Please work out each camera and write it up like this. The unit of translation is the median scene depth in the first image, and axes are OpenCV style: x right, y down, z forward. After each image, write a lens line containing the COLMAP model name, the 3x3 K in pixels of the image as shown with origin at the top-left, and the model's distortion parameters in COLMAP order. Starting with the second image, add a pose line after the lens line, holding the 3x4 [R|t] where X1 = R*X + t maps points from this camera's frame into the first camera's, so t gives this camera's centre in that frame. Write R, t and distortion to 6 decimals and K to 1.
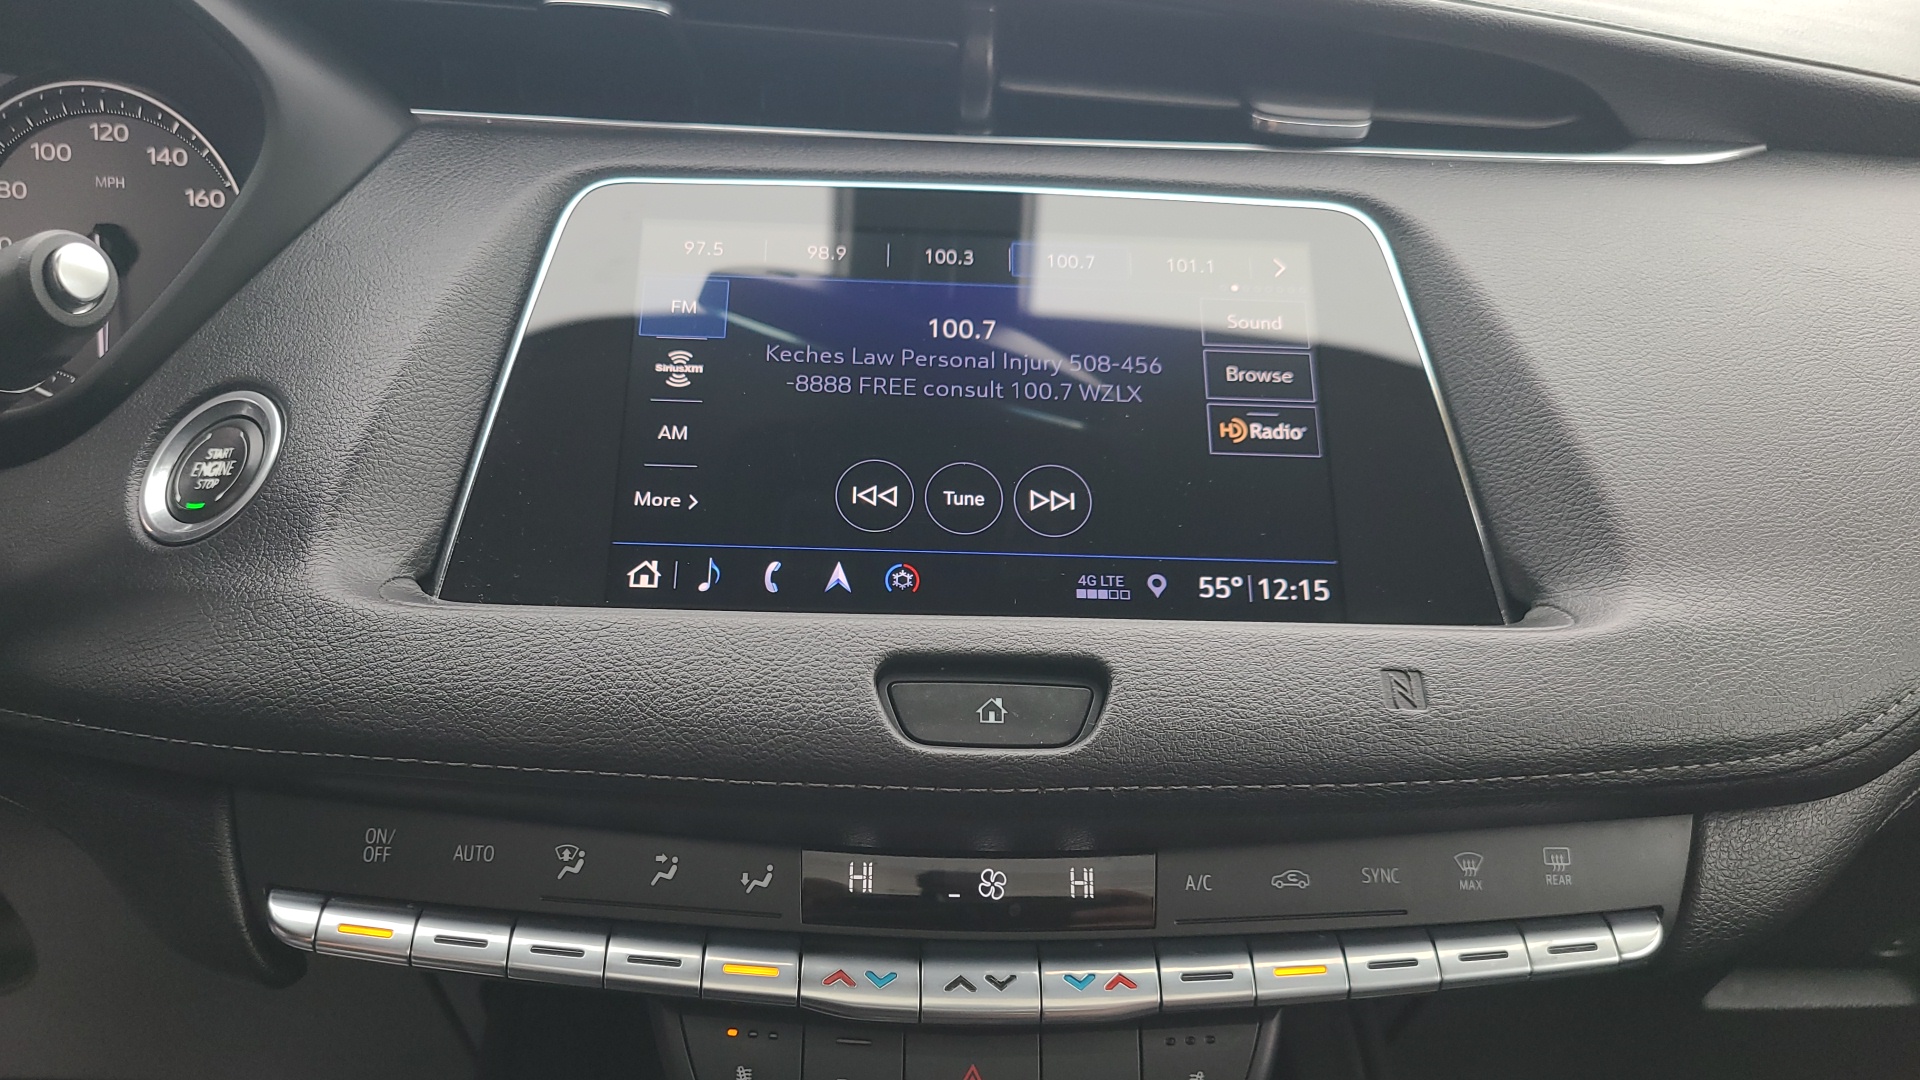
lens RADIAL K [[1447.0, 0, 968.2], [0, 1447.0, 539.6], [0, 0, 1]] dist [0.020097, -0.008418]
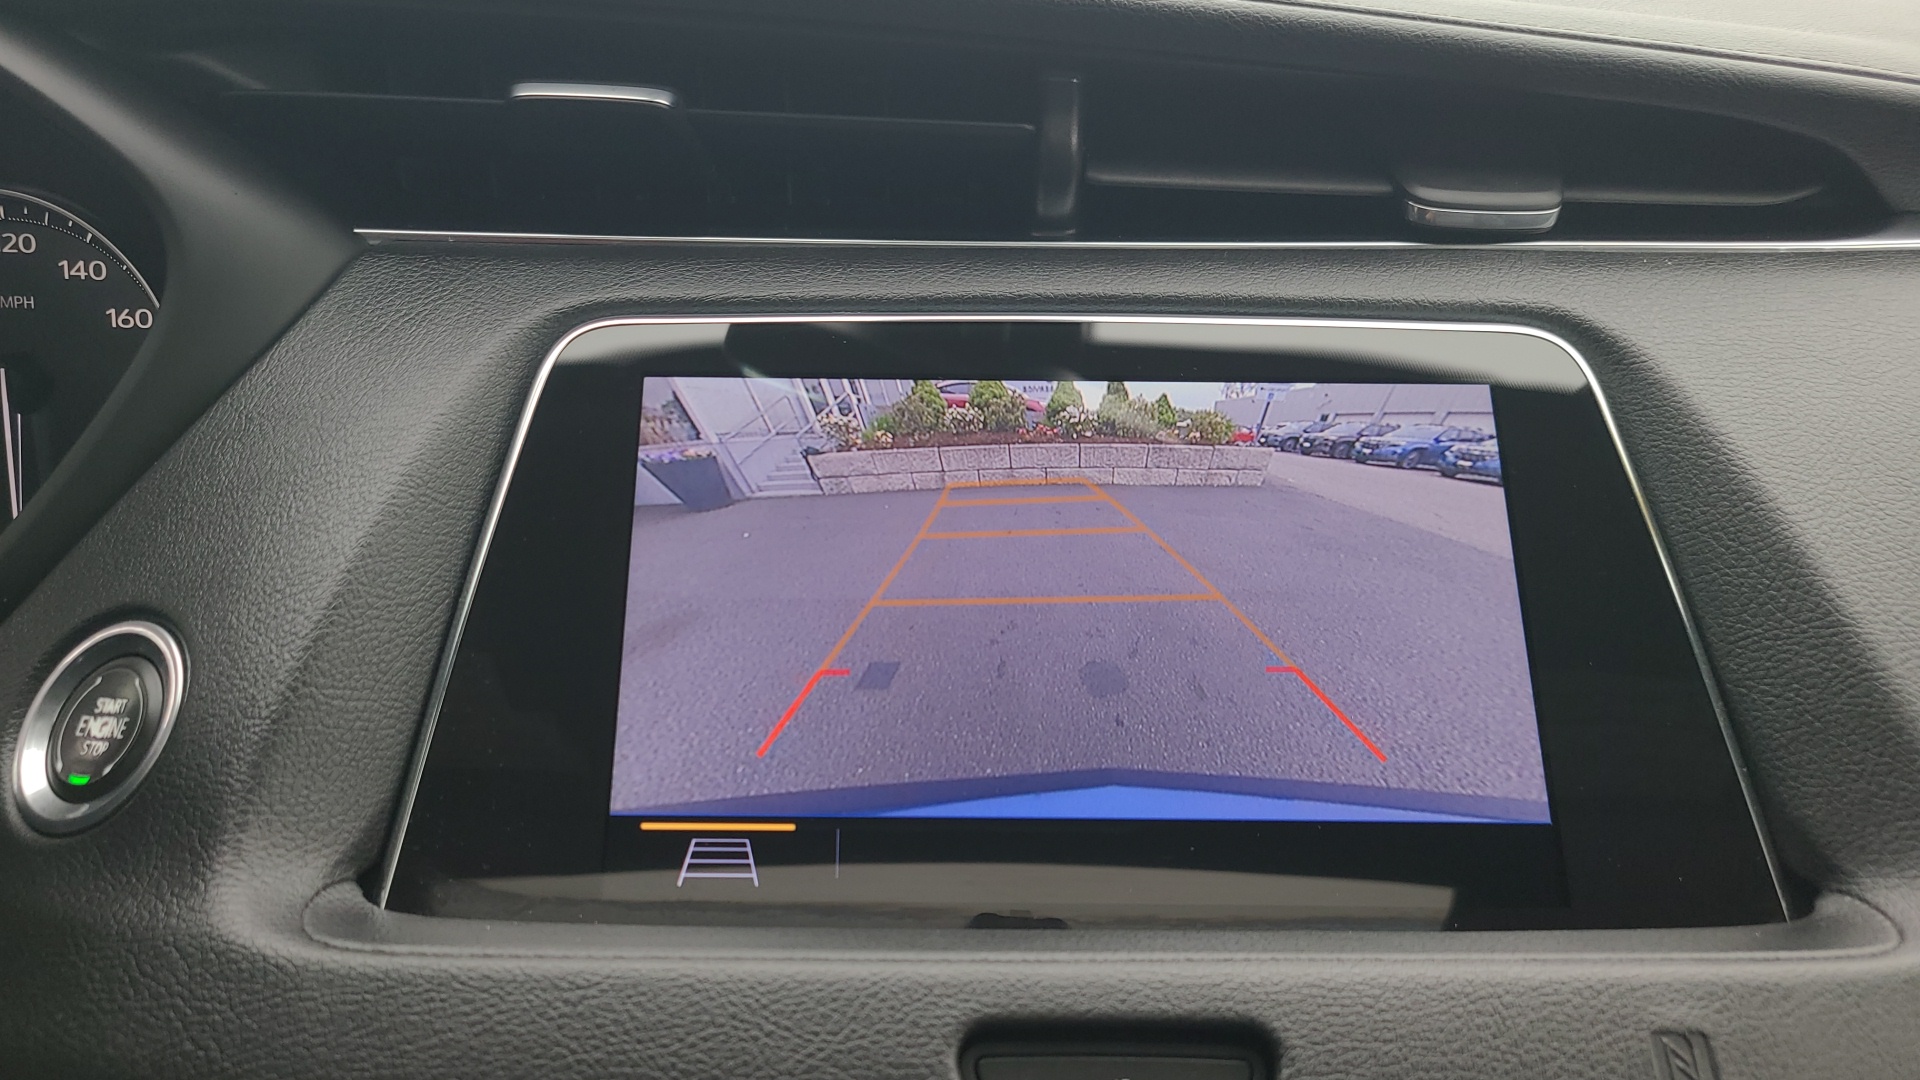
lens RADIAL K [[1443.7, 0, 955.8], [0, 1443.7, 538.5], [0, 0, 1]] dist [0.016387, -0.002875]
pose [[0.999210, -0.017865, -0.035505, -0.029574], [0.019020, 0.999292, 0.032465, -0.166198], [0.034900, -0.033114, 0.998842, 0.236186]]
